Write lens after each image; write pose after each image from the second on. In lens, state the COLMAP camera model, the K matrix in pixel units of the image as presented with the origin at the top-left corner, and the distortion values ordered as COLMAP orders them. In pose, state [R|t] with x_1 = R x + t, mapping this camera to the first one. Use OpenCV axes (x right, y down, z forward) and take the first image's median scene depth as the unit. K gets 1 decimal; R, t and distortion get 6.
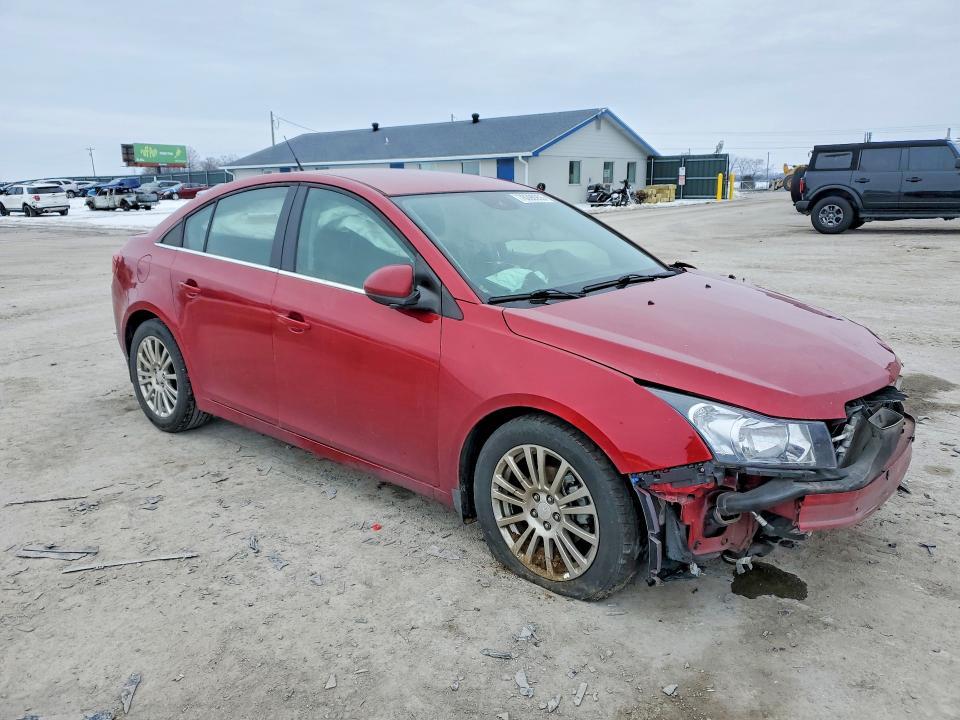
lens RADIAL K [[737.7, 0, 469.1], [0, 737.7, 360.7], [0, 0, 1]] dist [0.012743, 0.005949]
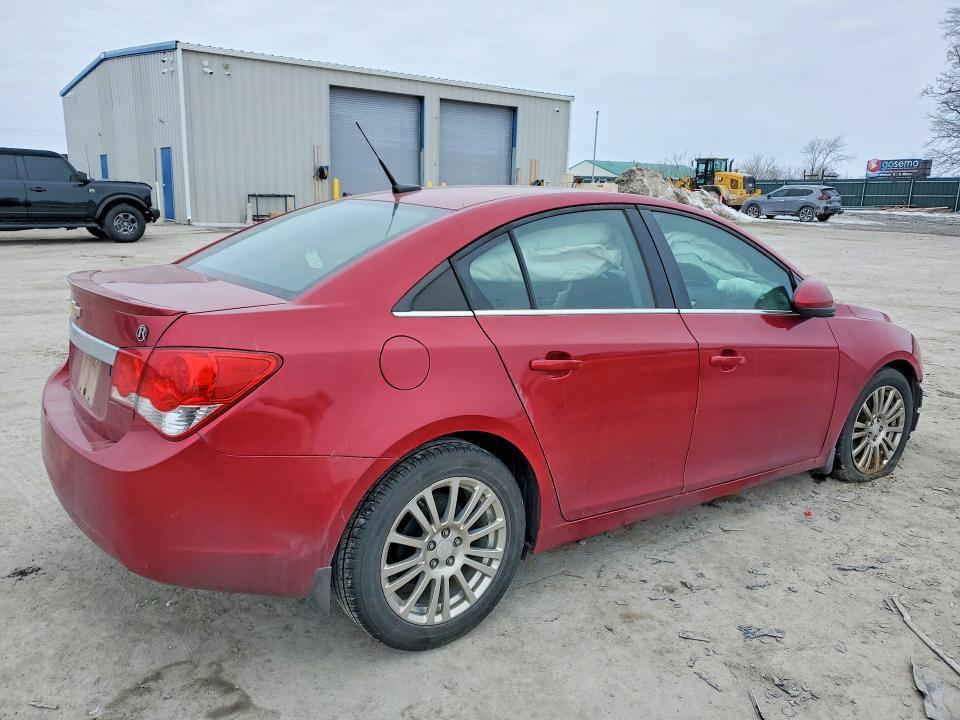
lens RADIAL K [[737.7, 0, 469.1], [0, 737.7, 360.7], [0, 0, 1]] dist [0.012743, 0.005949]
pose [[0.243594, -0.190044, 0.951076, -1.038459], [0.197706, 0.969754, 0.143139, -0.215138], [-0.949513, 0.153165, 0.273800, 0.926396]]
